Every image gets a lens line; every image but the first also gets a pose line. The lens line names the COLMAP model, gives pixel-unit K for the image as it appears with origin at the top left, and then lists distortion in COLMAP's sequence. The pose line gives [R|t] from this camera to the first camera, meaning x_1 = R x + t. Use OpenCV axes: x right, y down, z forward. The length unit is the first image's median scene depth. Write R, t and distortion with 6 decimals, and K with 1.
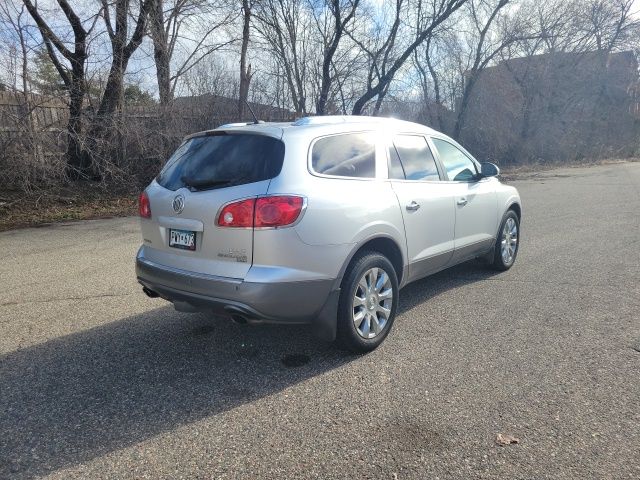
lens RADIAL K [[478.4, 0, 321.2], [0, 478.4, 240.4], [0, 0, 1]] dist [0.050864, -0.029268]
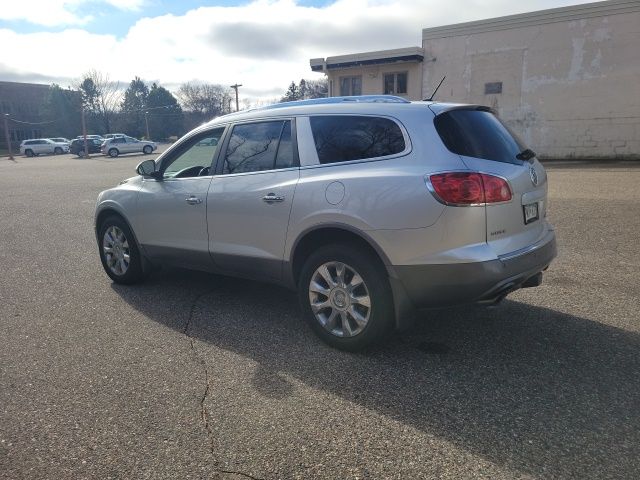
lens RADIAL K [[478.4, 0, 325.2], [0, 478.4, 233.0], [0, 0, 1]] dist [0.050864, -0.029268]
pose [[-0.013355, -0.136549, 0.990543, -1.188645], [0.202653, 0.969703, 0.136408, -0.171194], [-0.979160, 0.202558, 0.014721, 1.310970]]
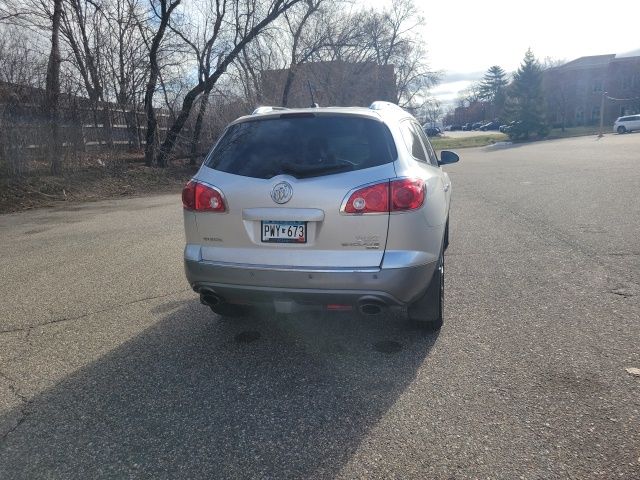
lens RADIAL K [[478.4, 0, 323.5], [0, 478.4, 241.1], [0, 0, 1]] dist [0.050864, -0.029268]
pose [[0.910761, -0.078033, 0.405494, -0.544978], [0.075604, 0.996894, 0.022032, 0.000147], [-0.405954, 0.010591, 0.913832, 0.138011]]
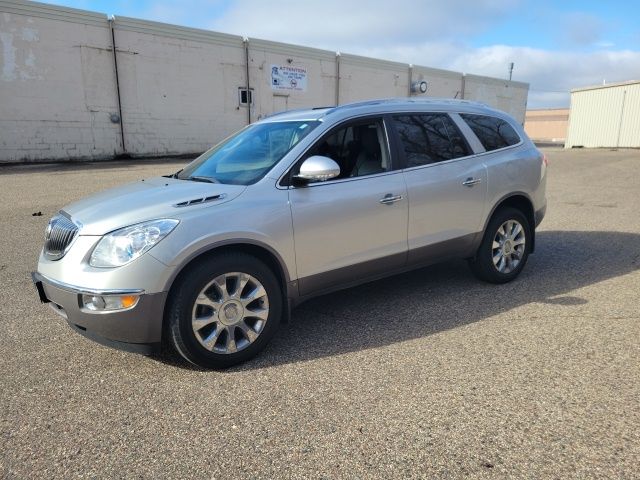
lens RADIAL K [[480.0, 0, 318.4], [0, 480.0, 244.4], [0, 0, 1]] dist [0.045675, -0.024181]
pose [[-0.961787, -0.002260, 0.273789, -0.153223], [0.103767, 0.922359, 0.372137, -0.465828], [-0.253373, 0.386327, -0.886879, 2.621165]]
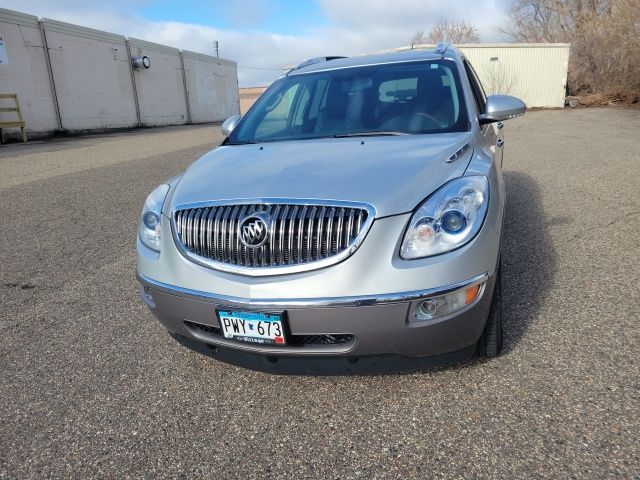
lens RADIAL K [[482.5, 0, 323.2], [0, 482.5, 245.5], [0, 0, 1]] dist [0.033224, -0.010946]
pose [[-0.934370, 0.196654, -0.297121, 0.672114], [0.044762, 0.892074, 0.449667, -0.436706], [0.353483, 0.406856, -0.842329, 2.439541]]
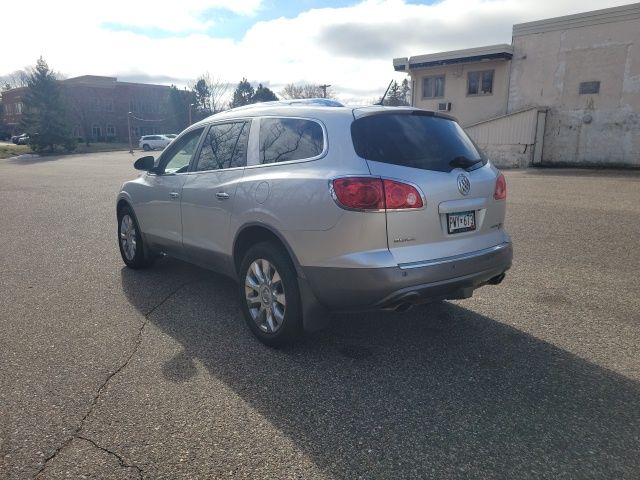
lens RADIAL K [[478.4, 0, 325.6], [0, 478.4, 234.8], [0, 0, 1]] dist [0.050864, -0.029268]
pose [[0.191694, -0.134935, 0.972135, -1.181631], [0.167528, 0.980466, 0.103056, -0.112640], [-0.967051, 0.143104, 0.210555, 0.988311]]
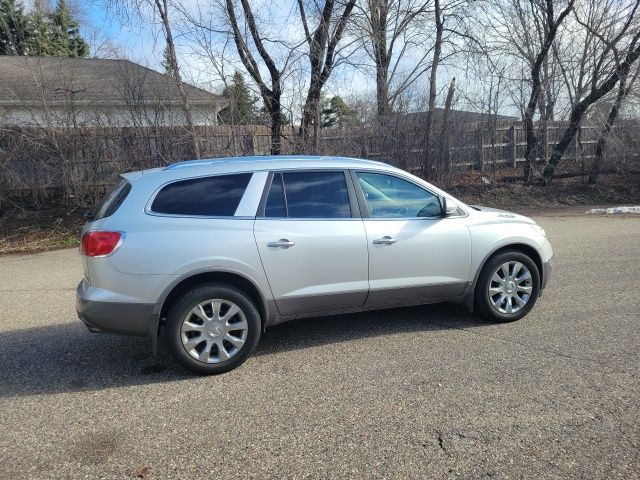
lens RADIAL K [[478.4, 0, 313.8], [0, 478.4, 241.7], [0, 0, 1]] dist [0.050864, -0.029268]
pose [[0.854331, 0.065745, -0.515554, 0.841787], [-0.075468, 0.997146, 0.002100, -0.089787], [0.514221, 0.037114, 0.856854, 0.176524]]
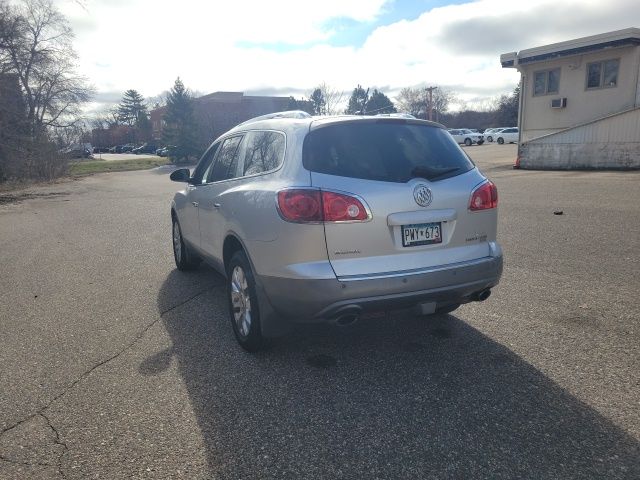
lens RADIAL K [[478.4, 0, 323.6], [0, 478.4, 244.6], [0, 0, 1]] dist [0.050864, -0.029268]
pose [[0.426292, -0.137687, 0.894045, -1.102870], [0.169872, 0.982950, 0.070382, -0.073955], [-0.888492, 0.121870, 0.442413, 0.710704]]
